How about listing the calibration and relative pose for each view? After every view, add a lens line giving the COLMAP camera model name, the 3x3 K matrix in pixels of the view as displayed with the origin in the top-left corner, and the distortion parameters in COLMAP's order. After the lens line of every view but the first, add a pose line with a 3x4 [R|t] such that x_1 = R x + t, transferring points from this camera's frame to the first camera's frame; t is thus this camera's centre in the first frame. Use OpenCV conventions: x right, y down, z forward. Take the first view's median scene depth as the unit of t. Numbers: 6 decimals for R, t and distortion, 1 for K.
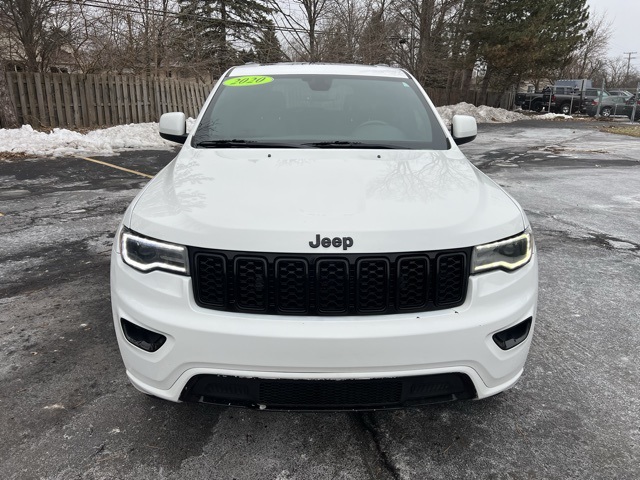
lens RADIAL K [[479.4, 0, 318.7], [0, 479.4, 238.9], [0, 0, 1]] dist [0.055394, -0.052657]
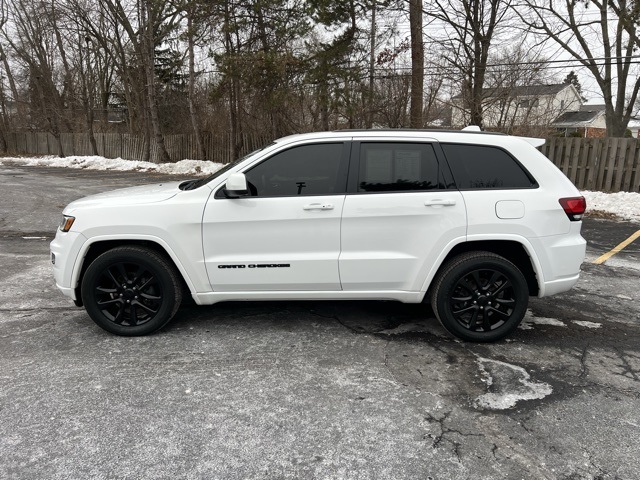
lens RADIAL K [[479.4, 0, 322.8], [0, 479.4, 237.2], [0, 0, 1]] dist [0.055394, -0.052657]
pose [[-0.019920, 0.175502, -0.984278, 1.966158], [-0.307146, 0.935792, 0.173073, -0.499390], [0.951454, 0.305765, 0.035264, 1.604878]]
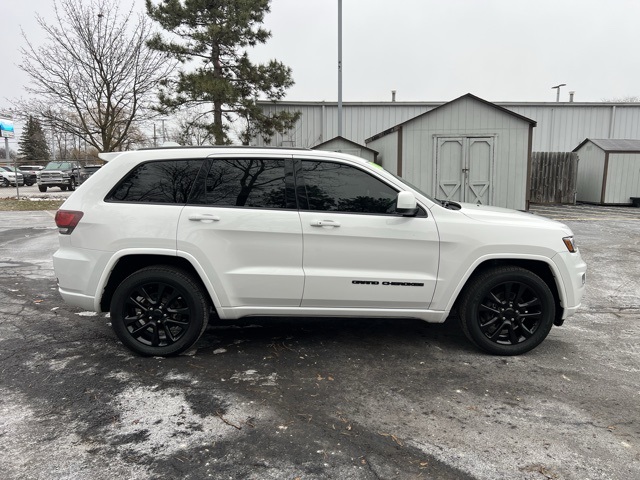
lens RADIAL K [[479.4, 0, 320.0], [0, 479.4, 243.4], [0, 0, 1]] dist [0.055394, -0.052657]
pose [[0.013297, -0.165399, 0.986137, -1.982052], [0.290545, 0.944311, 0.154466, -0.503841], [-0.956769, 0.284463, 0.060612, 1.529843]]
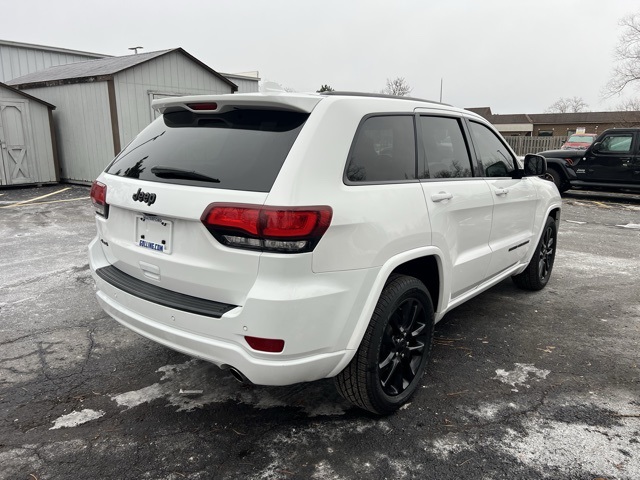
lens RADIAL K [[479.4, 0, 326.3], [0, 479.4, 243.2], [0, 0, 1]] dist [0.055394, -0.052657]
pose [[-0.768371, -0.163972, 0.618643, -0.920243], [0.159586, 0.887002, 0.433312, -0.904136], [-0.619788, 0.431671, -0.655380, 2.966849]]
